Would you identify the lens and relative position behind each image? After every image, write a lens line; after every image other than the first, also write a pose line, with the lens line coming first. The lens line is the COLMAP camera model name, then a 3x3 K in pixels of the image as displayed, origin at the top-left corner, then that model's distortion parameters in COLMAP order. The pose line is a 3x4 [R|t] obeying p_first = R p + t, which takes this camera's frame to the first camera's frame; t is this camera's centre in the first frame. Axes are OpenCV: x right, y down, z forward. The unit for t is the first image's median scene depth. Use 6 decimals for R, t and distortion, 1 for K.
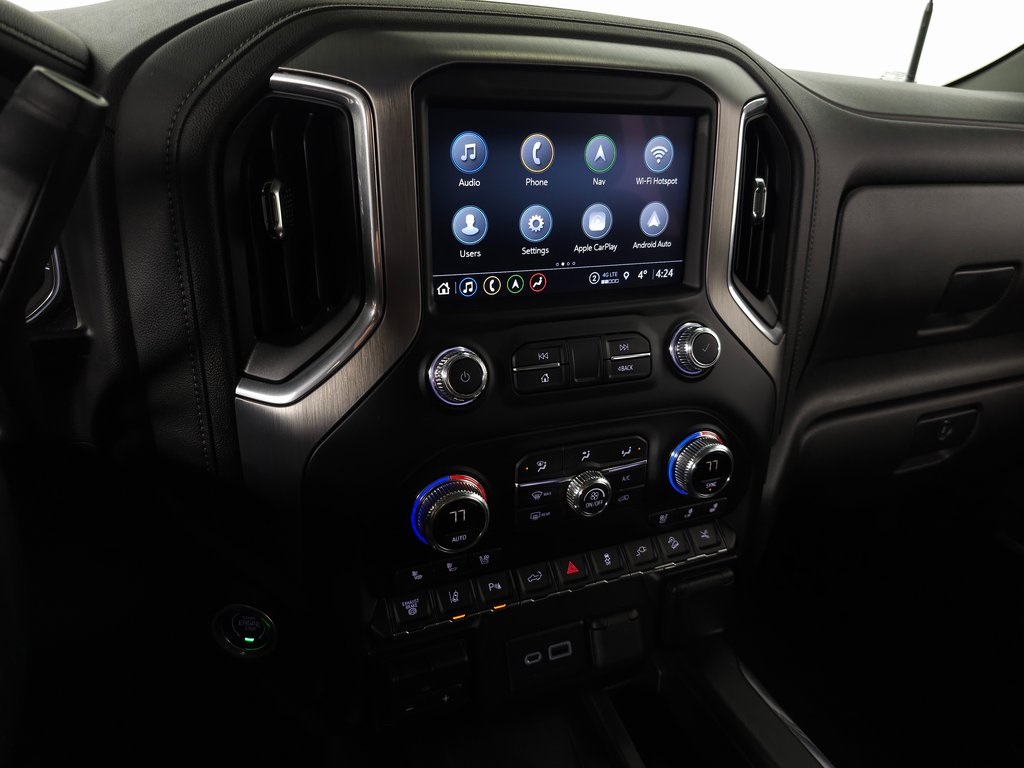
lens RADIAL K [[693.1, 0, 513.8], [0, 693.1, 377.7], [0, 0, 1]] dist [0.044658, -0.045517]
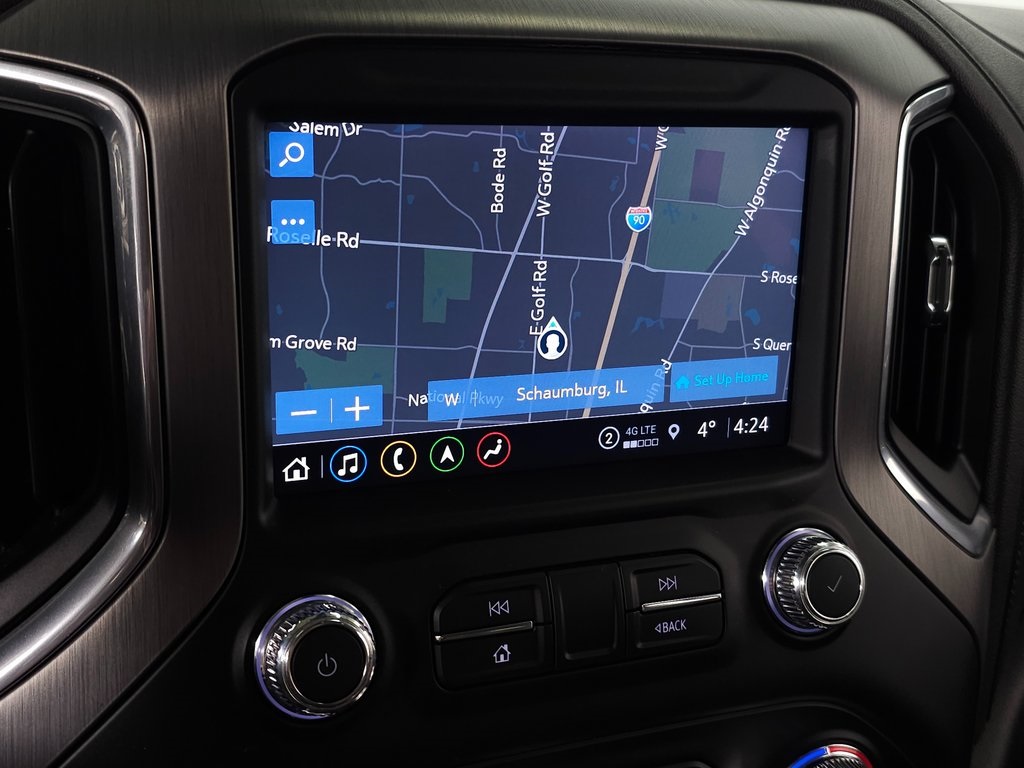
lens RADIAL K [[1184.5, 0, 500.9], [0, 1184.5, 381.5], [0, 0, 1]] dist [0.041269, 0.000000]
pose [[0.999685, 0.015283, -0.019931, 0.054669], [-0.016797, 0.996800, -0.078157, -0.116598], [0.018673, 0.078467, 0.996742, 0.144586]]
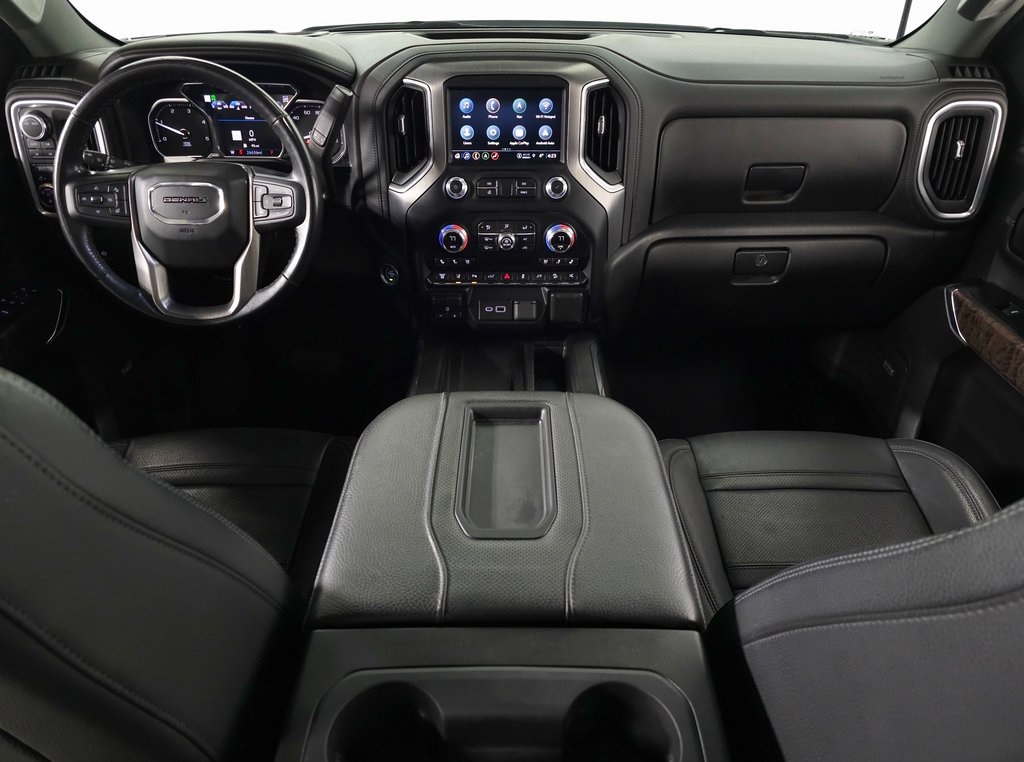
lens RADIAL K [[693.1, 0, 512.1], [0, 693.1, 388.7], [0, 0, 1]] dist [0.044658, -0.045517]
pose [[0.917749, 0.168052, -0.359853, 1.158234], [-0.114743, 0.979621, 0.164852, 0.276755], [0.380224, -0.110003, 0.918330, -1.455468]]
